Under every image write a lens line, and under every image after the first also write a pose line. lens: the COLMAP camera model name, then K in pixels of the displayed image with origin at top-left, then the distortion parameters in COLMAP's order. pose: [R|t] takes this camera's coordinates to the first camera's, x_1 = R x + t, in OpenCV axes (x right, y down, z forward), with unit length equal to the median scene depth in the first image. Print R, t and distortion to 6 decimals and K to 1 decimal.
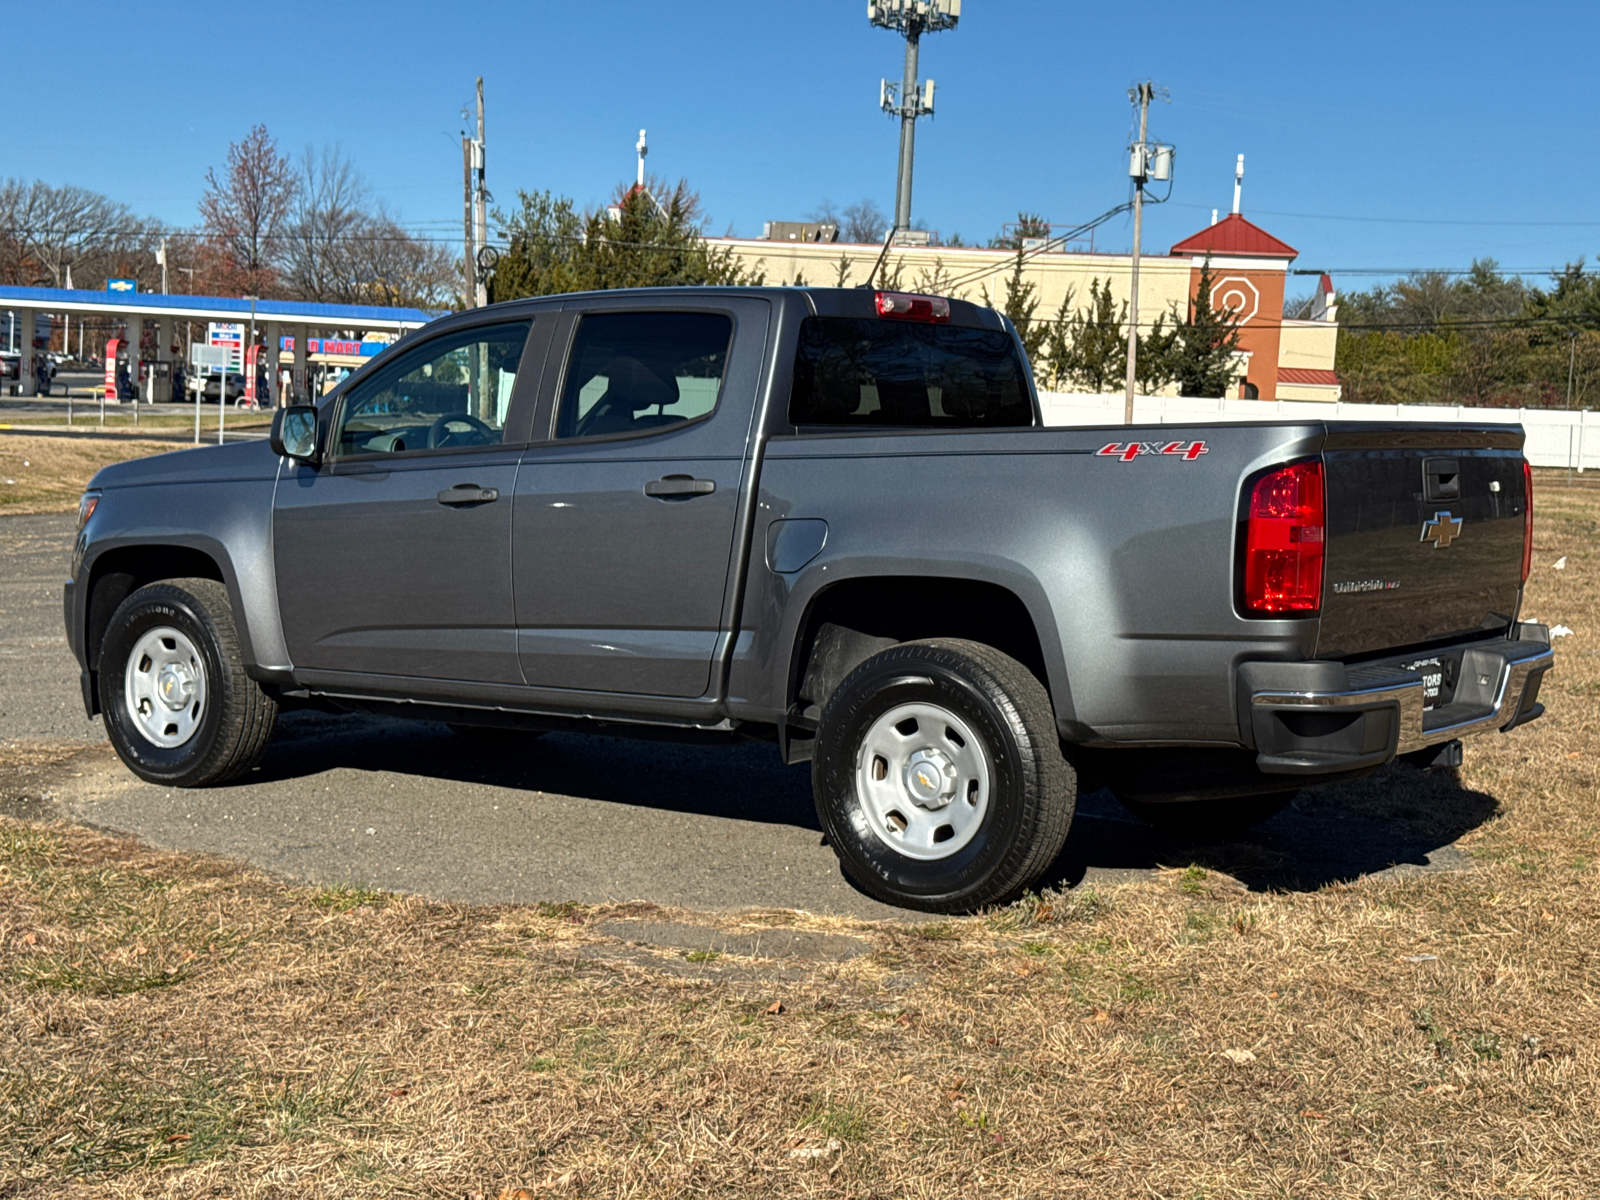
lens RADIAL K [[2234.4, 0, 823.1], [0, 2234.4, 598.8], [0, 0, 1]] dist [0.175909, -0.337617]
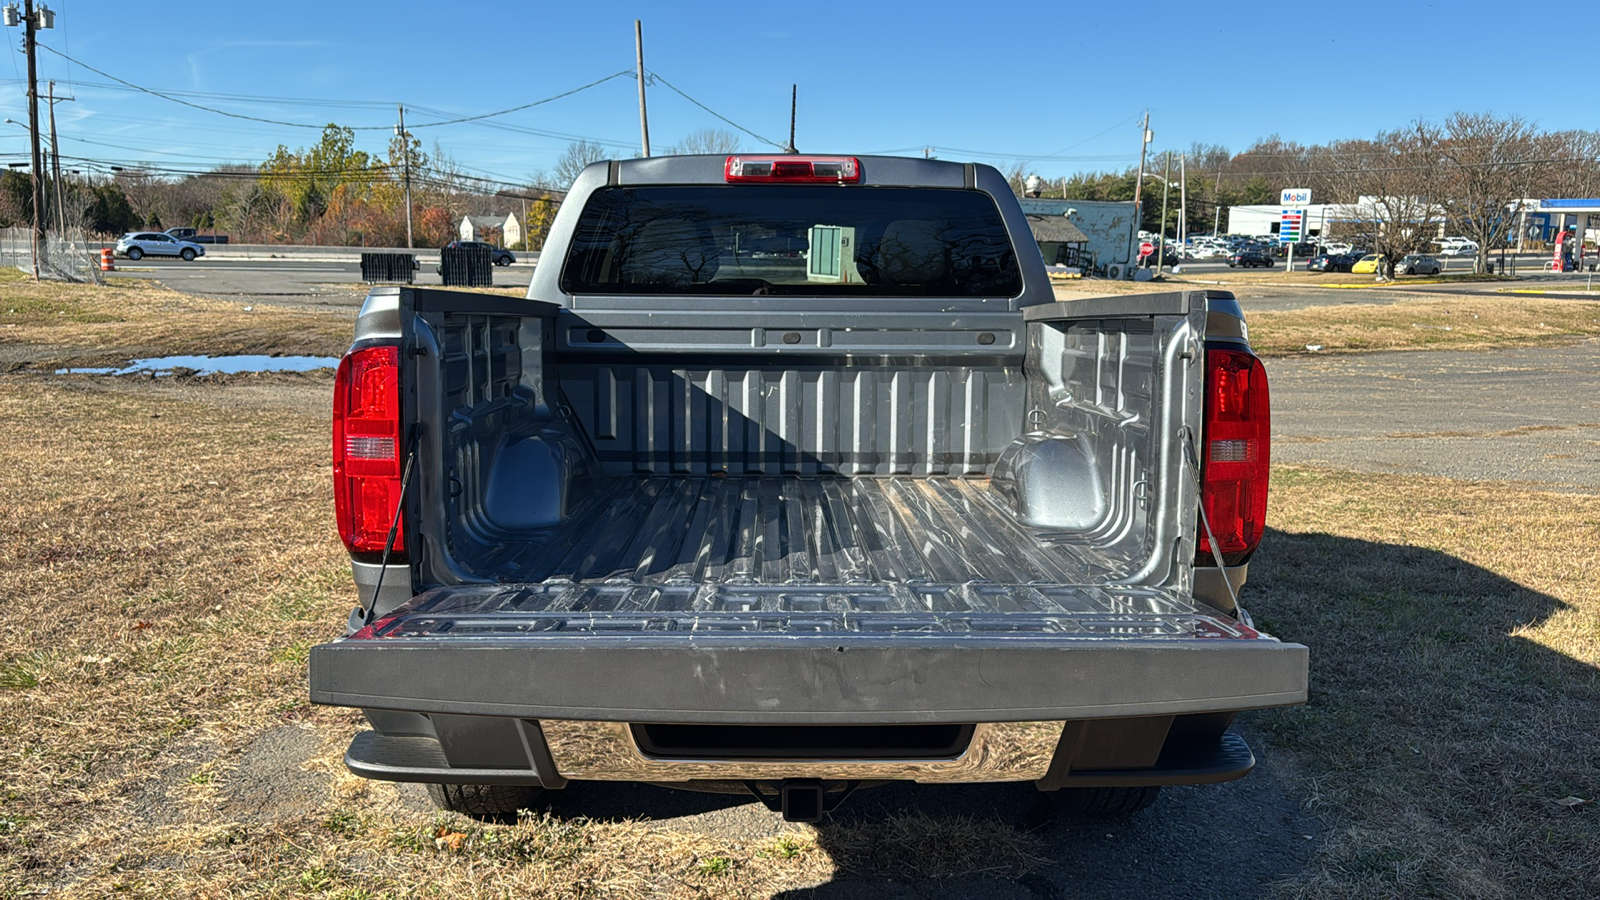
lens RADIAL K [[1294.0, 0, 794.1], [0, 1294.0, 458.0], [0, 0, 1]] dist [0.097294, -0.165283]
pose [[0.597001, 0.097592, -0.796282, 0.047280], [-0.057579, 0.995226, 0.078805, -0.004967], [0.800171, -0.001198, 0.599770, 0.064474]]
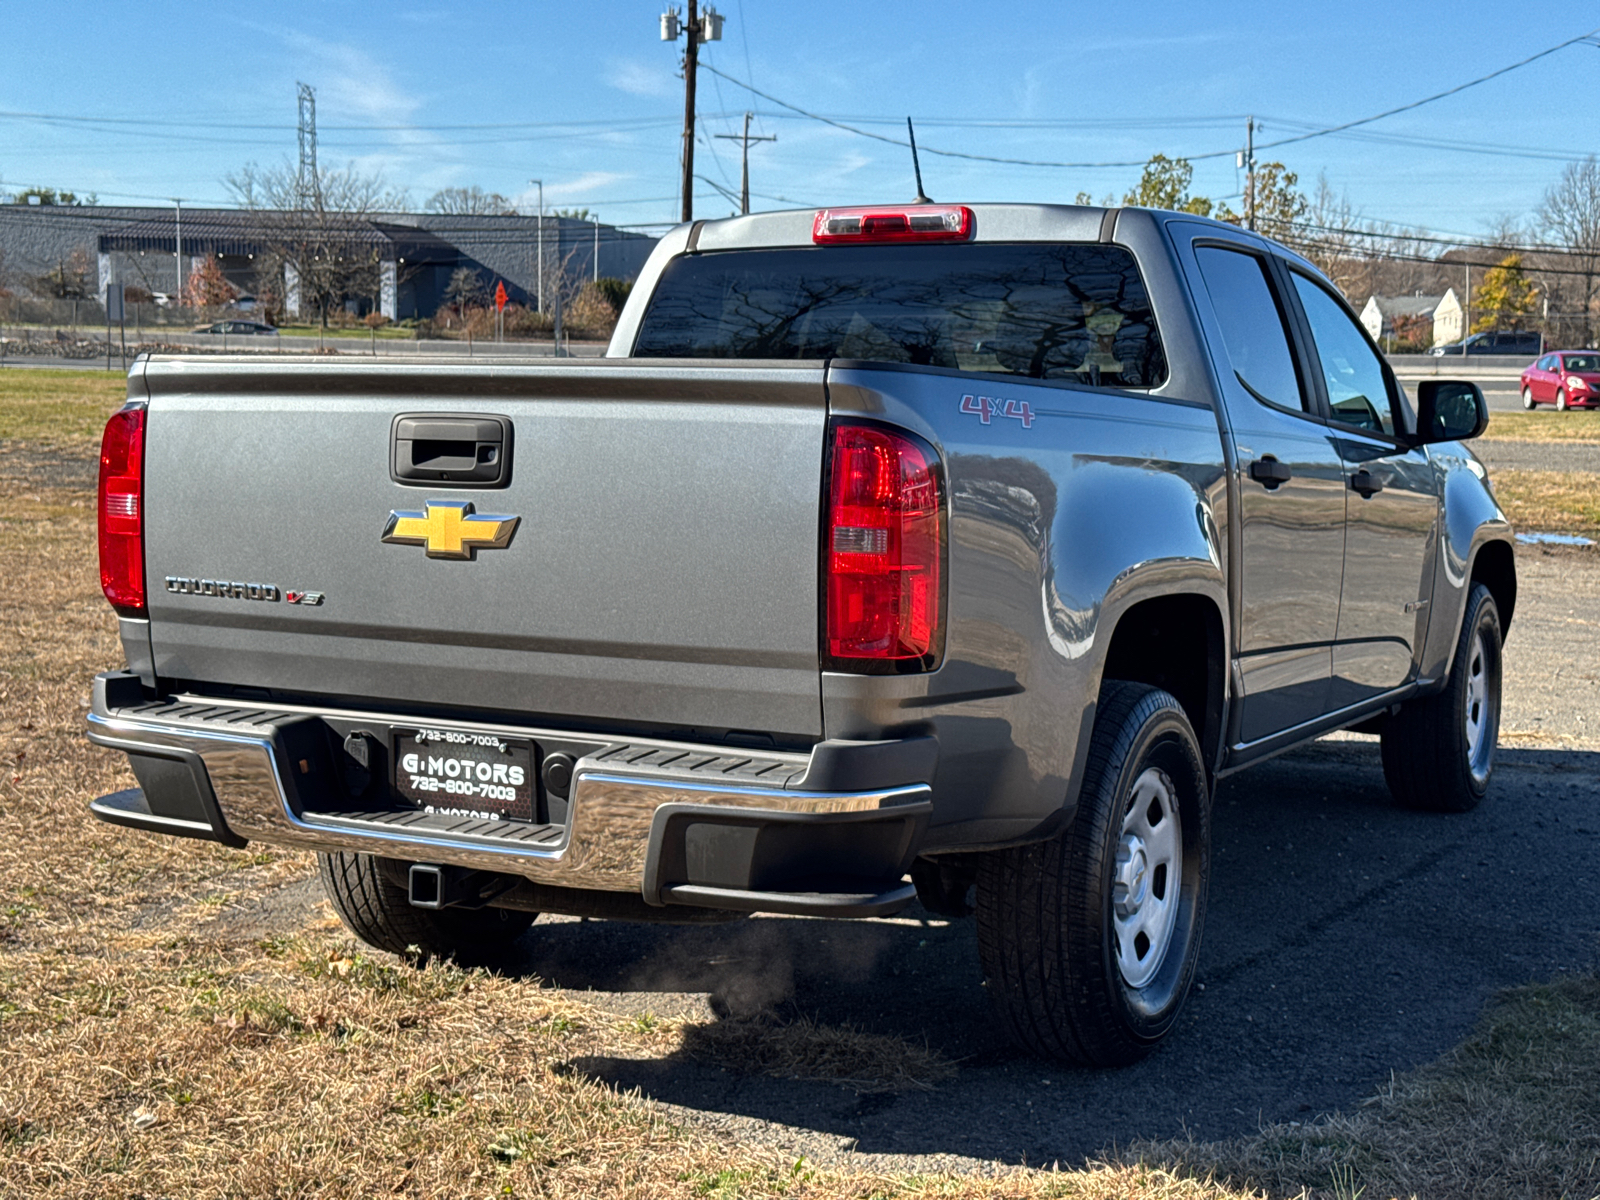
lens RADIAL K [[2240.3, 0, 800.0], [0, 2240.3, 600.0], [0, 0, 1]] dist [0.200900, -0.432178]
pose [[0.144033, 0.076116, -0.986641, 0.075478], [-0.086669, 0.994176, 0.064045, -0.004944], [0.985770, 0.076287, 0.149791, 0.083557]]
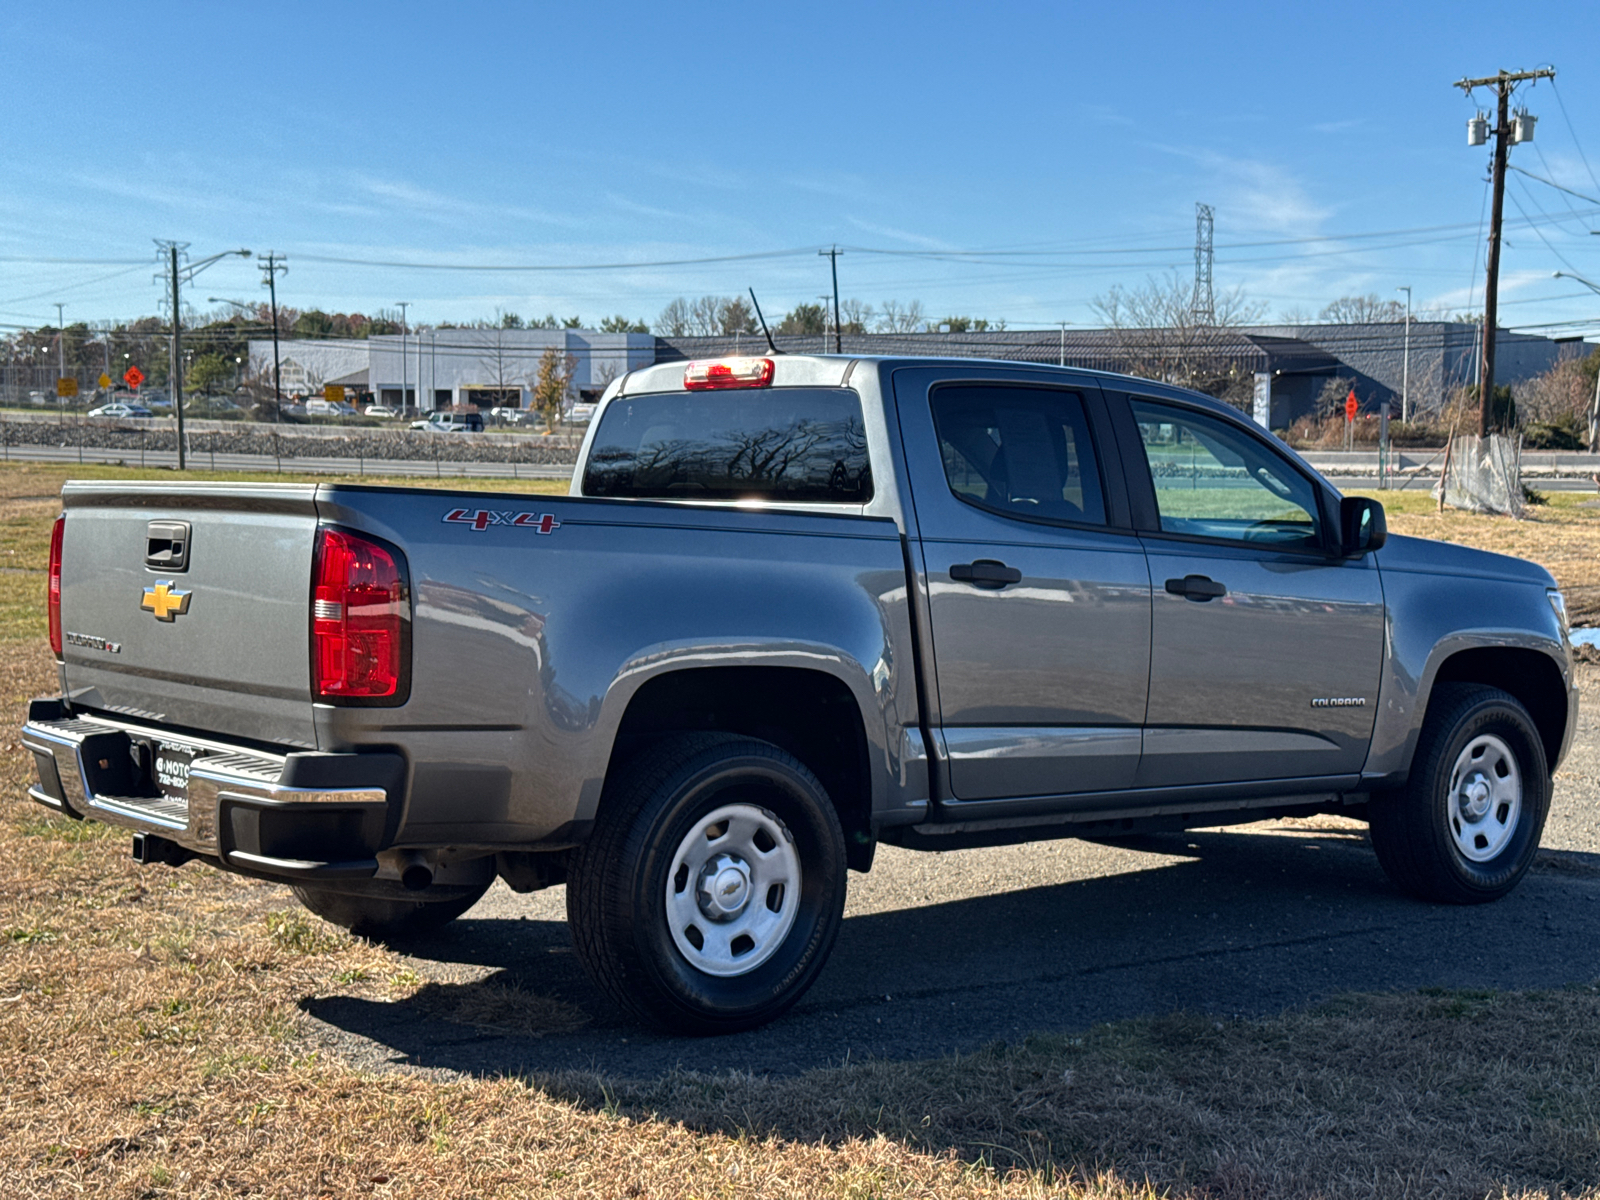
lens RADIAL K [[2240.3, 0, 800.0], [0, 2240.3, 600.0], [0, 0, 1]] dist [0.200900, -0.432178]
pose [[-0.248545, 0.027247, -0.968237, 0.090648], [-0.091284, 0.994497, 0.051418, -0.008361], [0.964309, 0.101164, -0.244690, 0.122072]]
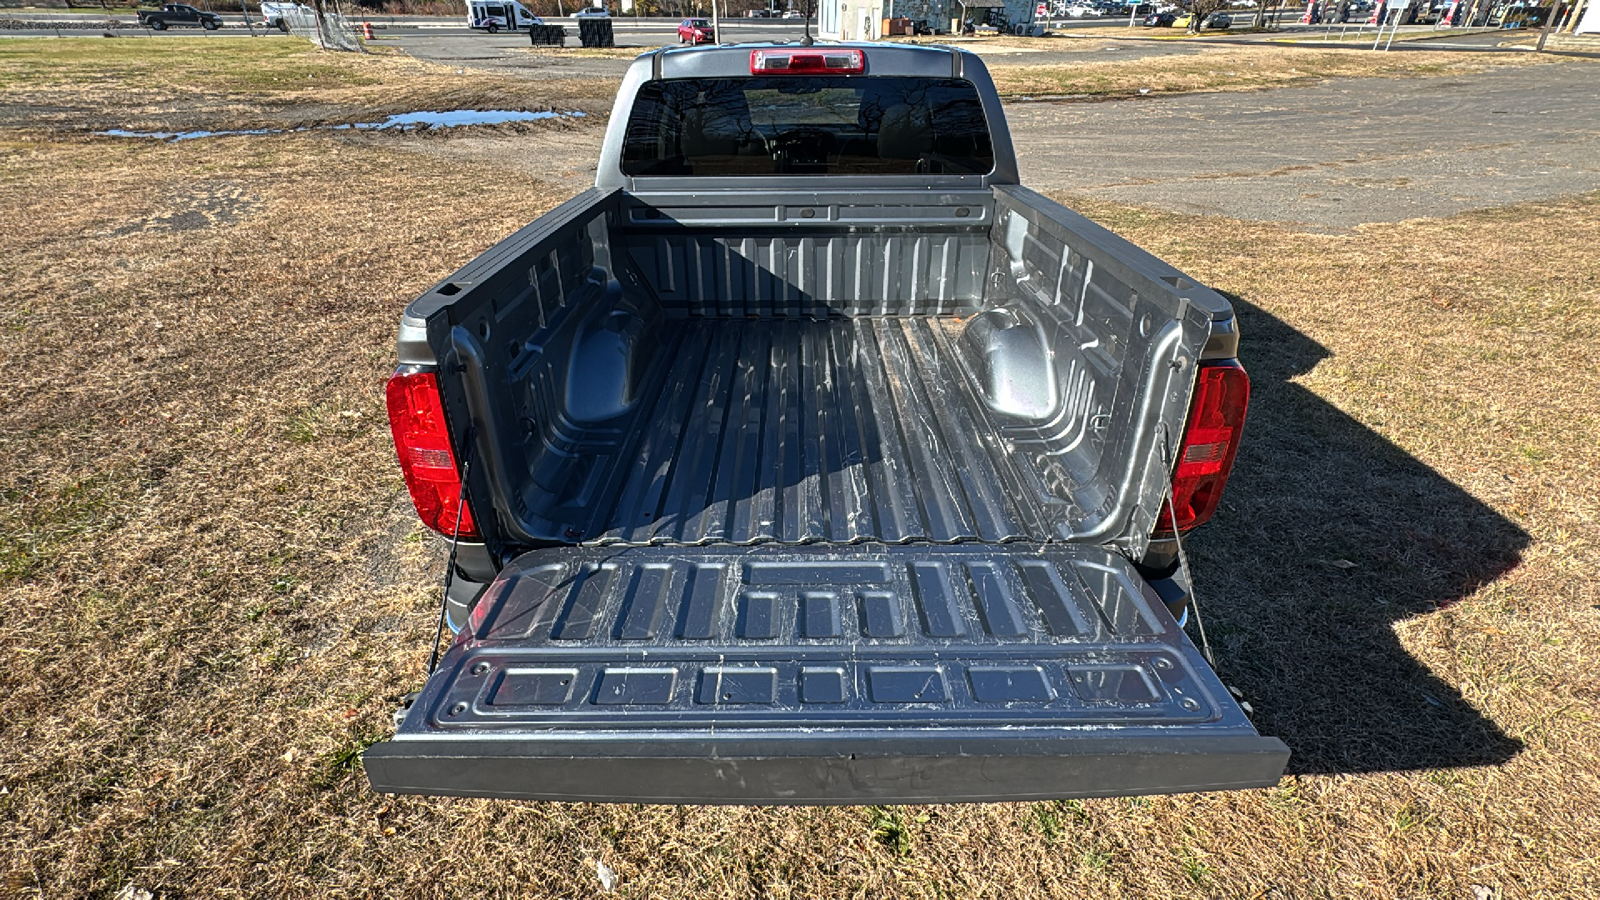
lens RADIAL K [[728.0, 0, 800.5], [0, 728.0, 454.9], [0, 0, 1]] dist [0.000570, -0.000081]
pose [[0.587310, 0.390882, -0.708716, 0.035892], [-0.047023, 0.890648, 0.452256, -0.011489], [0.807995, -0.232288, 0.541467, 0.072615]]
